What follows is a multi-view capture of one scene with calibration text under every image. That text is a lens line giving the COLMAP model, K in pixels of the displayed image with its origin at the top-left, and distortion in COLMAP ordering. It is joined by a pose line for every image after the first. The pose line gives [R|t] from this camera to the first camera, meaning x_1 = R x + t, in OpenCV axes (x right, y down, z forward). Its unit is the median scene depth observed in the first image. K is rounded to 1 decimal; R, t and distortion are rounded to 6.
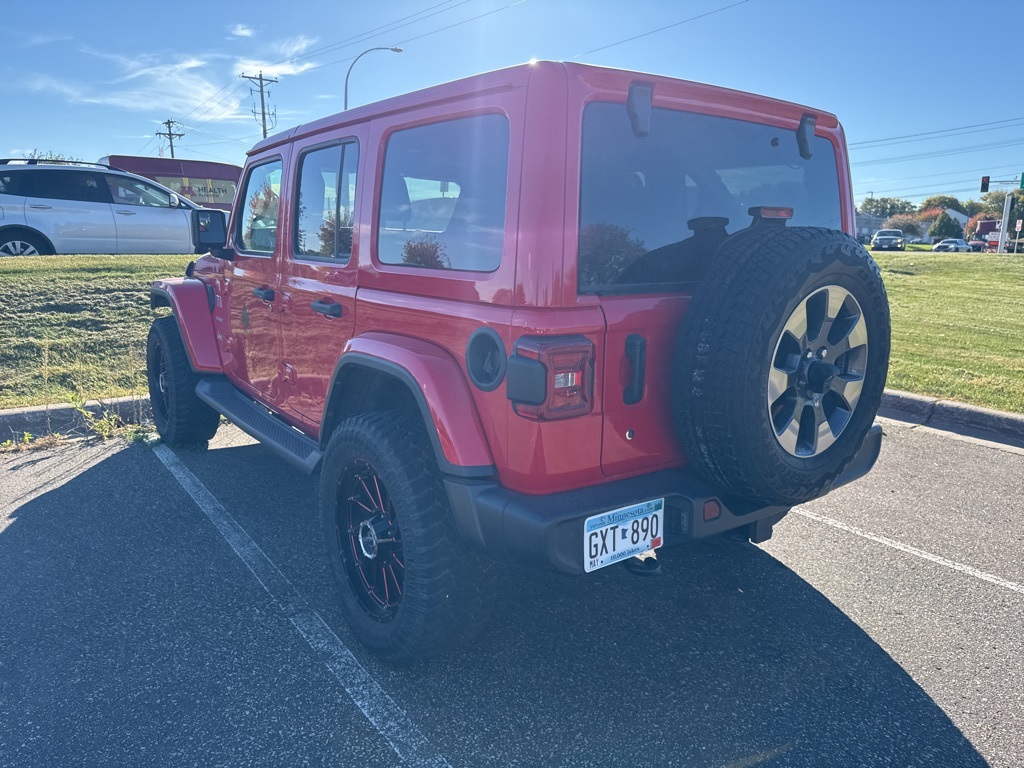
lens RADIAL K [[718.4, 0, 517.4], [0, 718.4, 390.1], [0, 0, 1]] dist [0.058886, -0.080504]
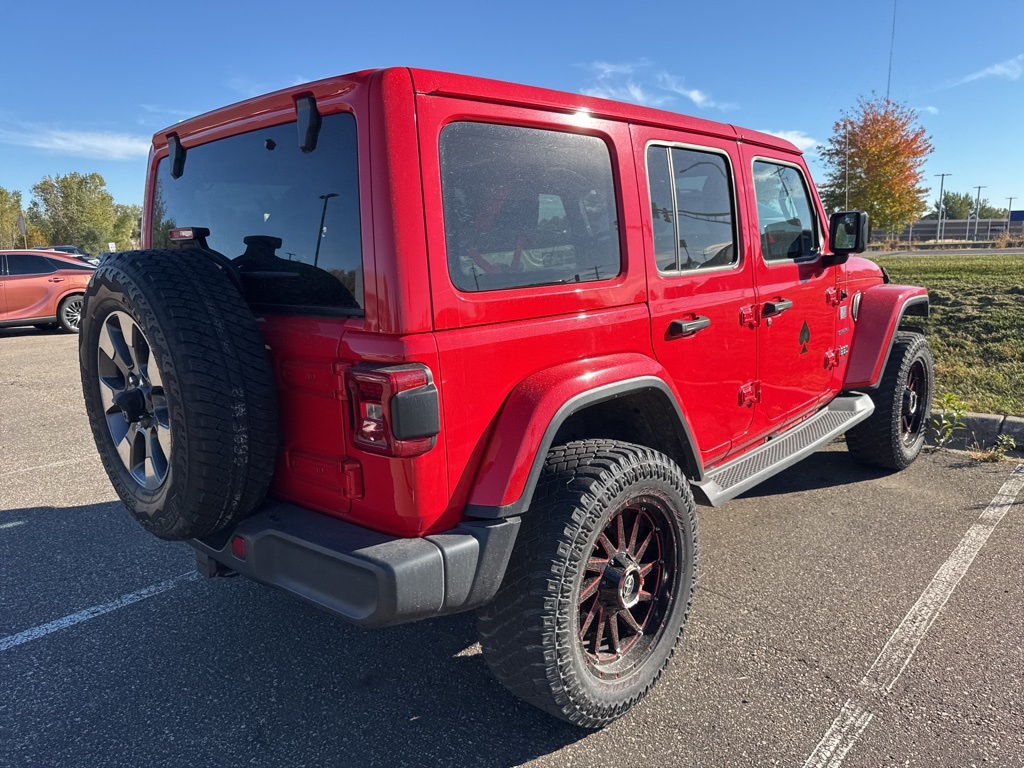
lens RADIAL K [[729.7, 0, 515.7], [0, 729.7, 359.7], [0, 0, 1]] dist [-0.000343, -0.002509]
pose [[0.178437, 0.137482, -0.974299, 0.915203], [-0.169407, 0.979697, 0.107218, -0.169038], [0.969258, 0.145922, 0.198104, 0.808295]]
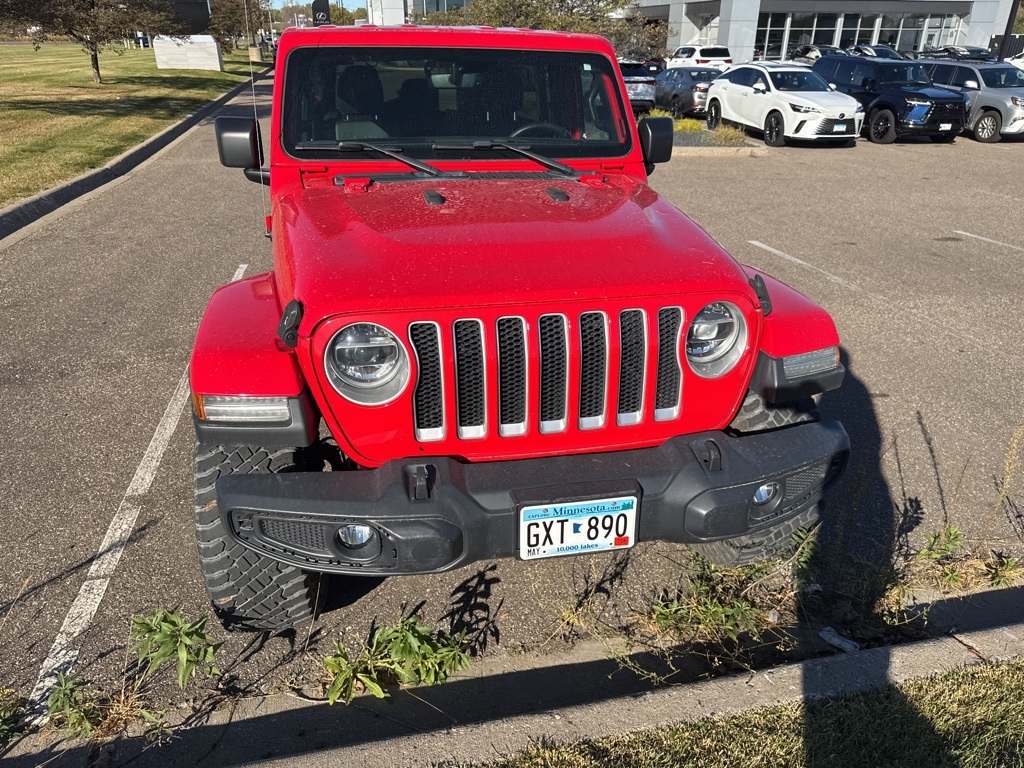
lens RADIAL K [[726.9, 0, 515.1], [0, 726.9, 385.0], [0, 0, 1]] dist [0.025216, -0.027523]
pose [[-0.908172, -0.197809, 0.368912, -0.747582], [0.060220, 0.810397, 0.582778, -0.578619], [-0.414243, 0.551478, -0.724068, 2.130467]]
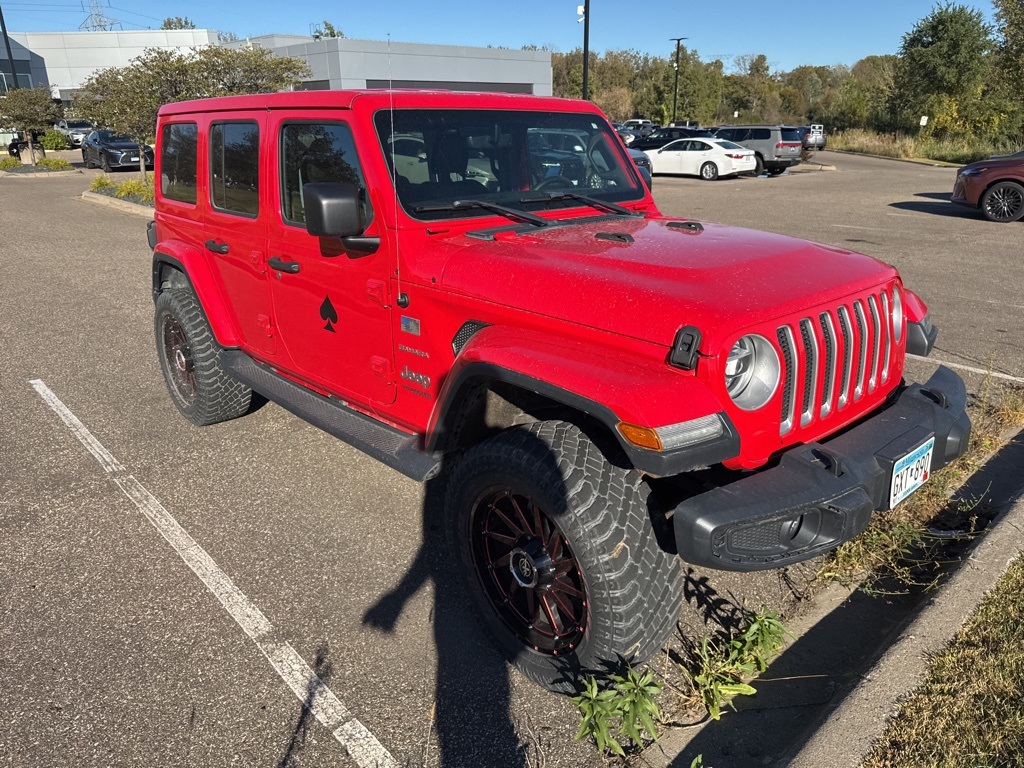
lens RADIAL K [[733.9, 0, 514.9], [0, 733.9, 362.6], [0, 0, 1]] dist [-0.000334, 0.001559]
pose [[-0.995954, 0.018861, -0.087860, -0.176234], [-0.026860, 0.870545, 0.491355, -0.583579], [0.085754, 0.491727, -0.866516, 2.287359]]
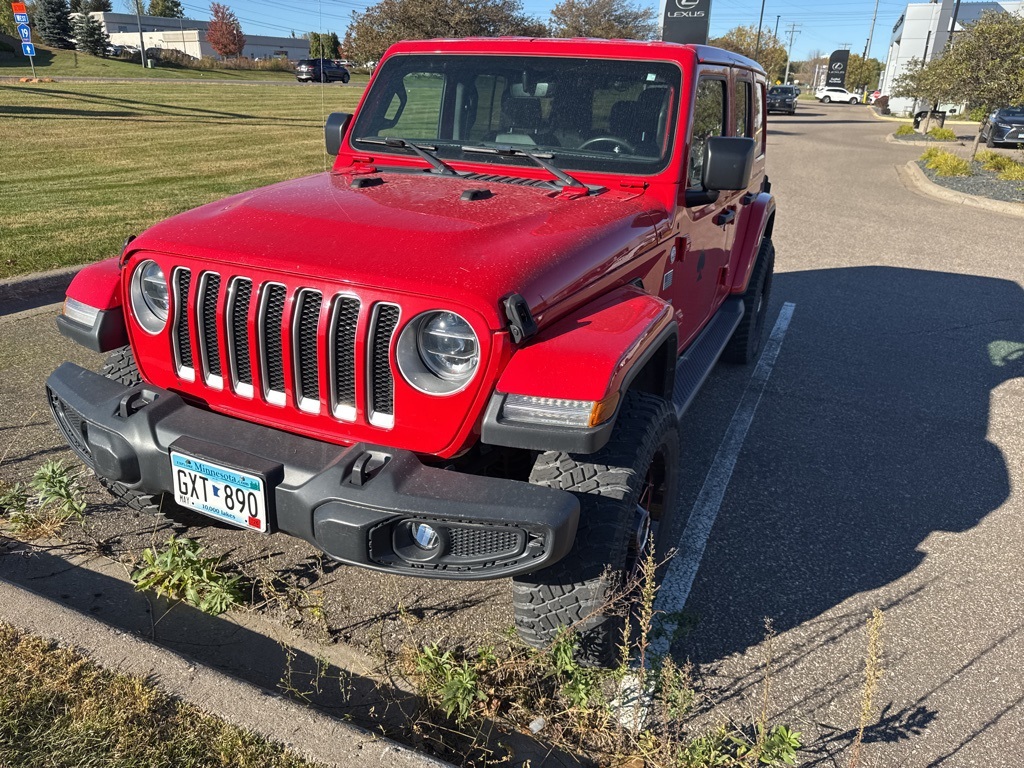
lens RADIAL K [[722.6, 0, 513.6], [0, 722.6, 379.6], [0, 0, 1]] dist [0.009635, -0.008815]
pose [[-0.481737, -0.357628, 0.800020, -1.132344], [0.138938, 0.870218, 0.472670, -0.468654], [-0.865232, 0.338855, -0.369528, 1.746651]]
